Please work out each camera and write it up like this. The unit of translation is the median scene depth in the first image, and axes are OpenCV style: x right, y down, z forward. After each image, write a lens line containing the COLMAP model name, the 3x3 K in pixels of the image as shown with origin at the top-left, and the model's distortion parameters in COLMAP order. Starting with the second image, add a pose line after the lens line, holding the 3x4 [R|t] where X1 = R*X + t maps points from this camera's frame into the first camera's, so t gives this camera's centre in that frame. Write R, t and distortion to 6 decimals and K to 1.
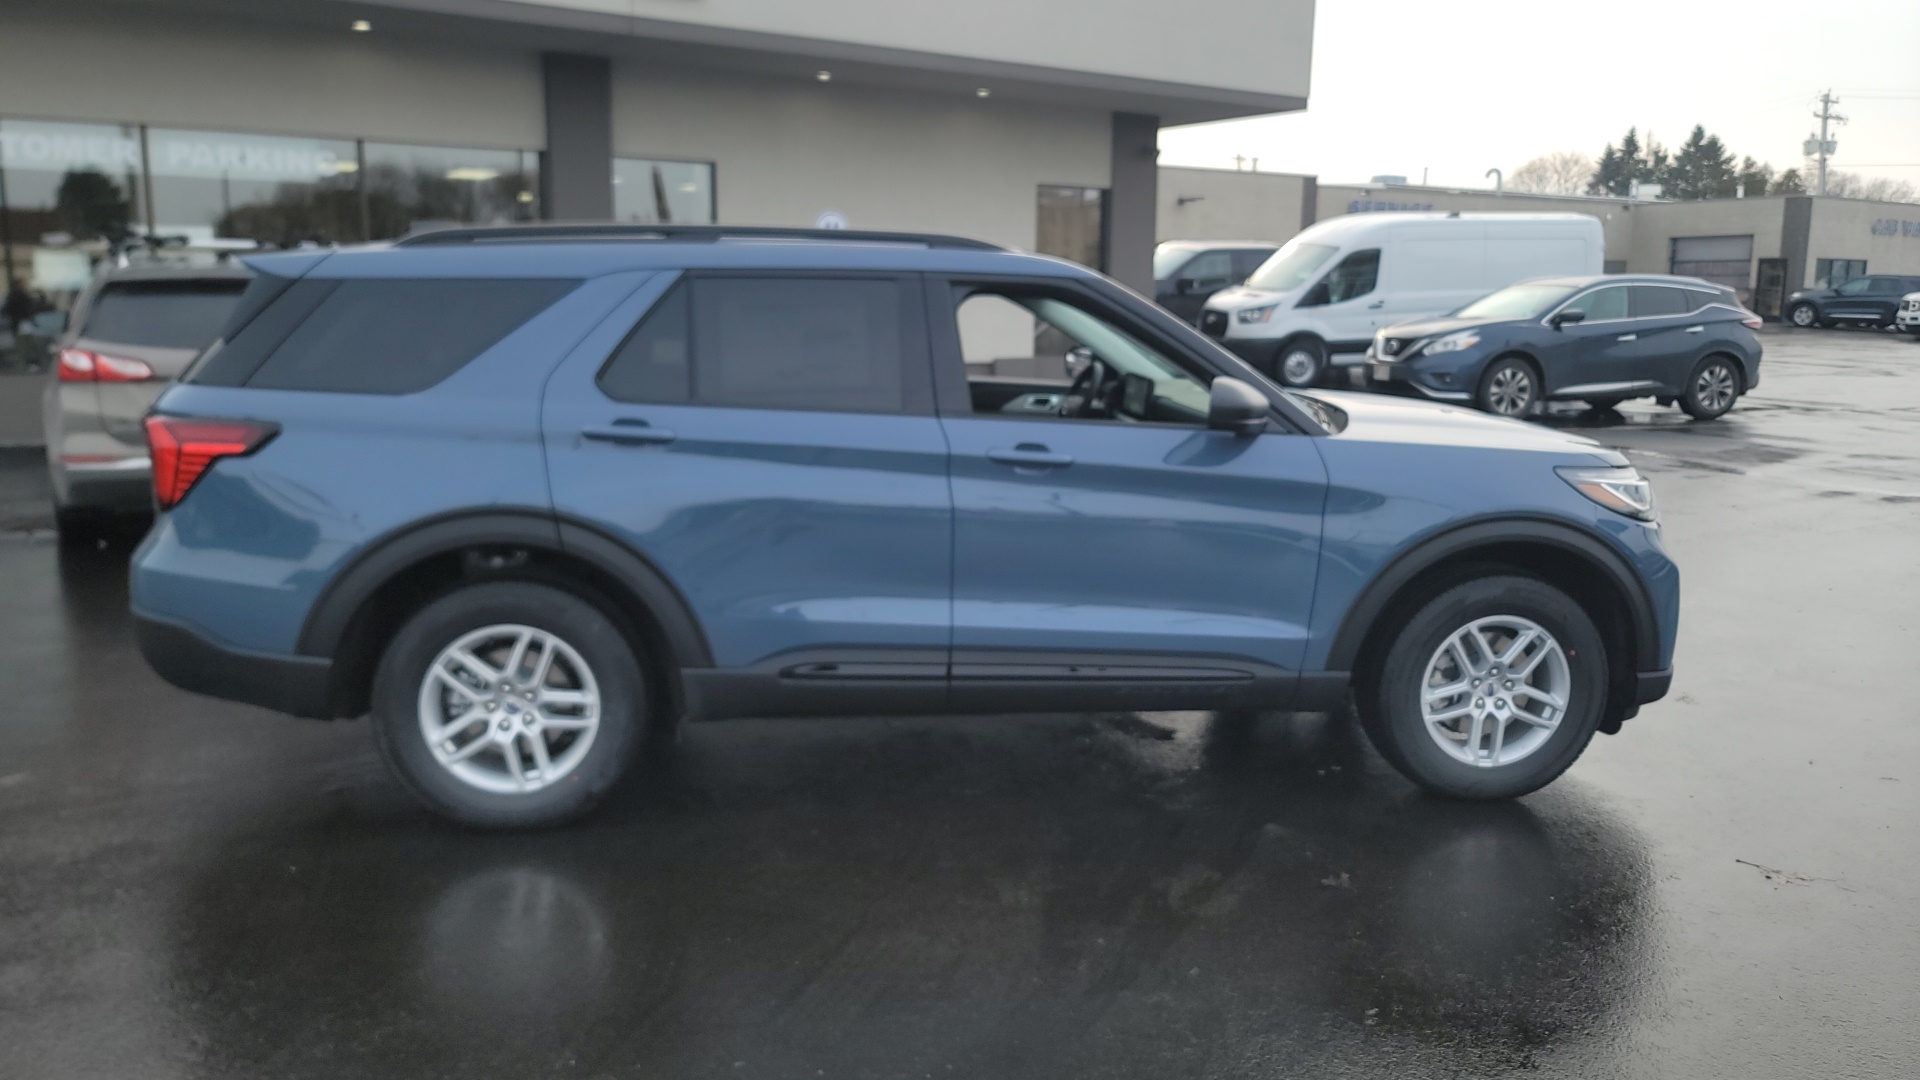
lens RADIAL K [[1410.8, 0, 959.0], [0, 1410.8, 538.8], [0, 0, 1]] dist [0.102512, -0.167755]
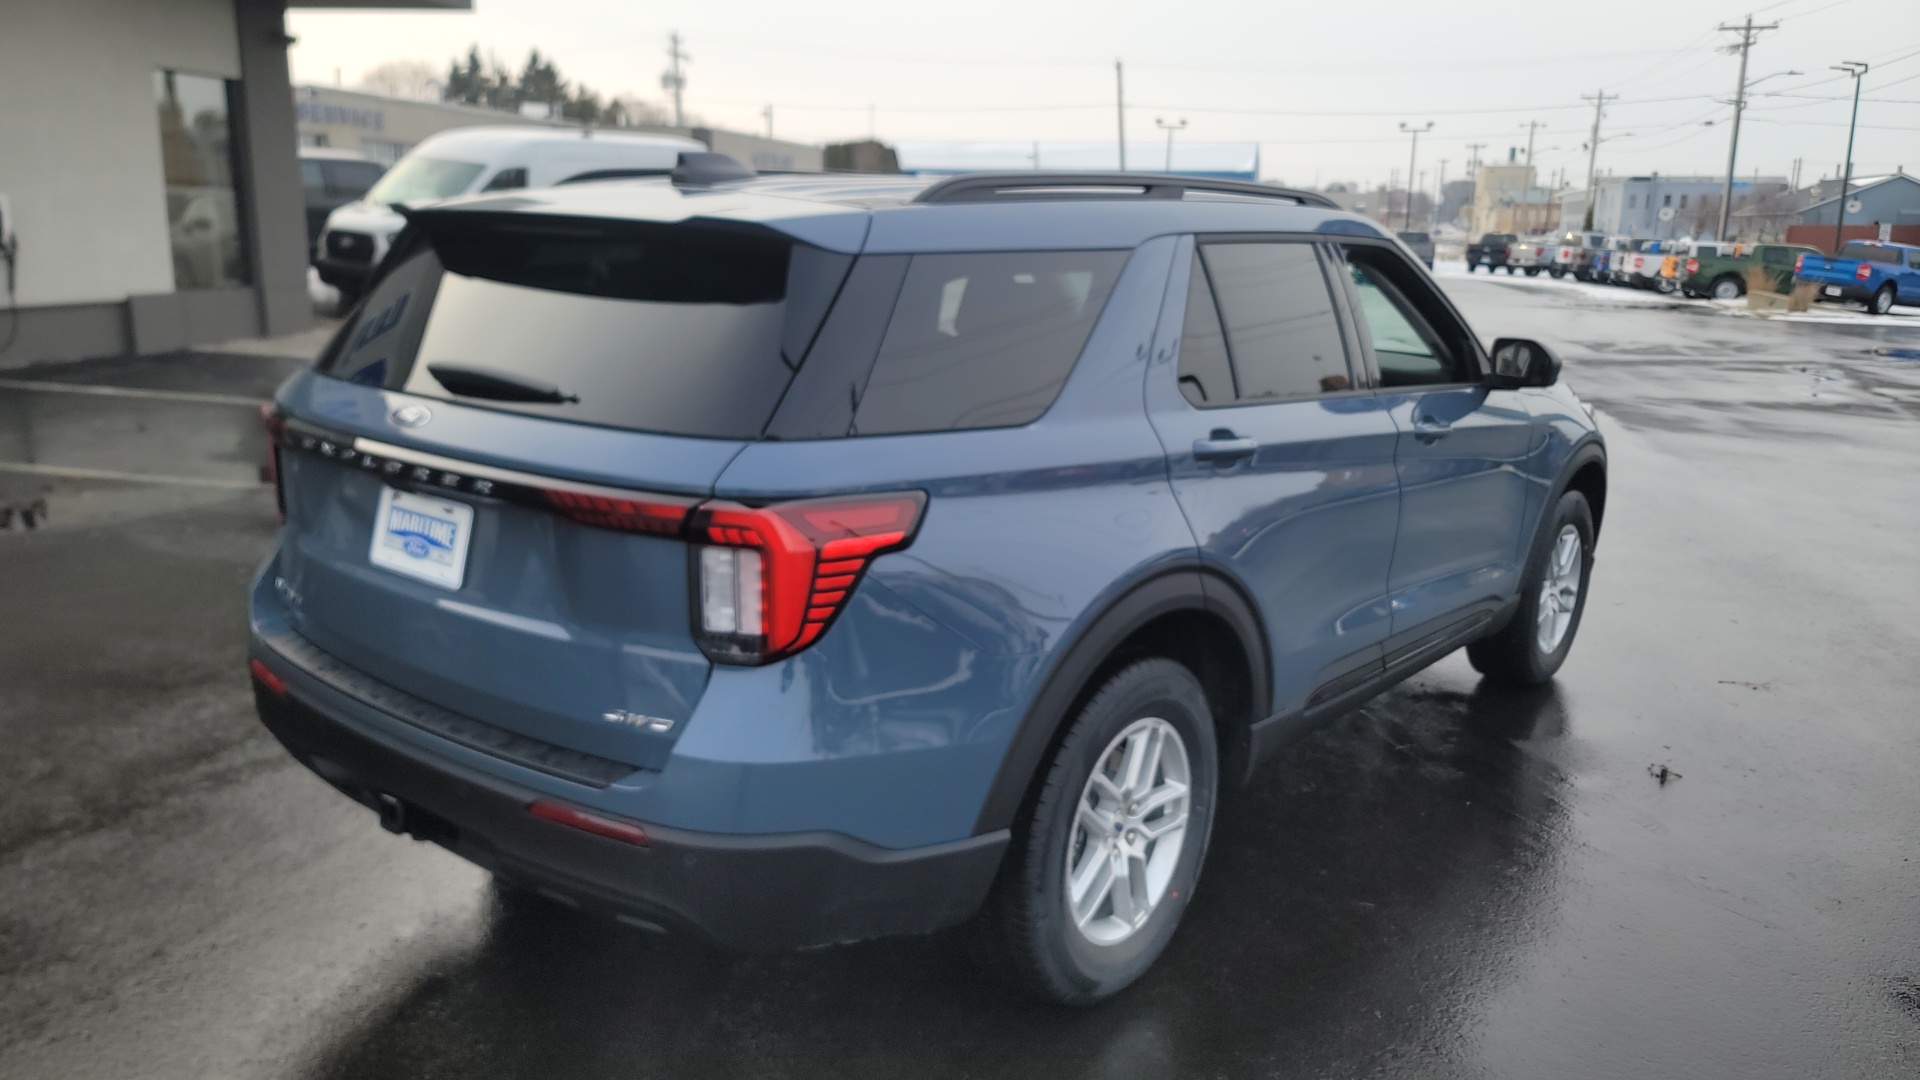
lens RADIAL K [[1418.5, 0, 945.5], [0, 1418.5, 540.3], [0, 0, 1]] dist [0.064081, -0.065766]
pose [[0.710749, -0.143780, 0.688596, -0.204961], [0.102174, 0.989608, 0.101171, -0.027291], [-0.695986, -0.001550, 0.718053, 0.124175]]
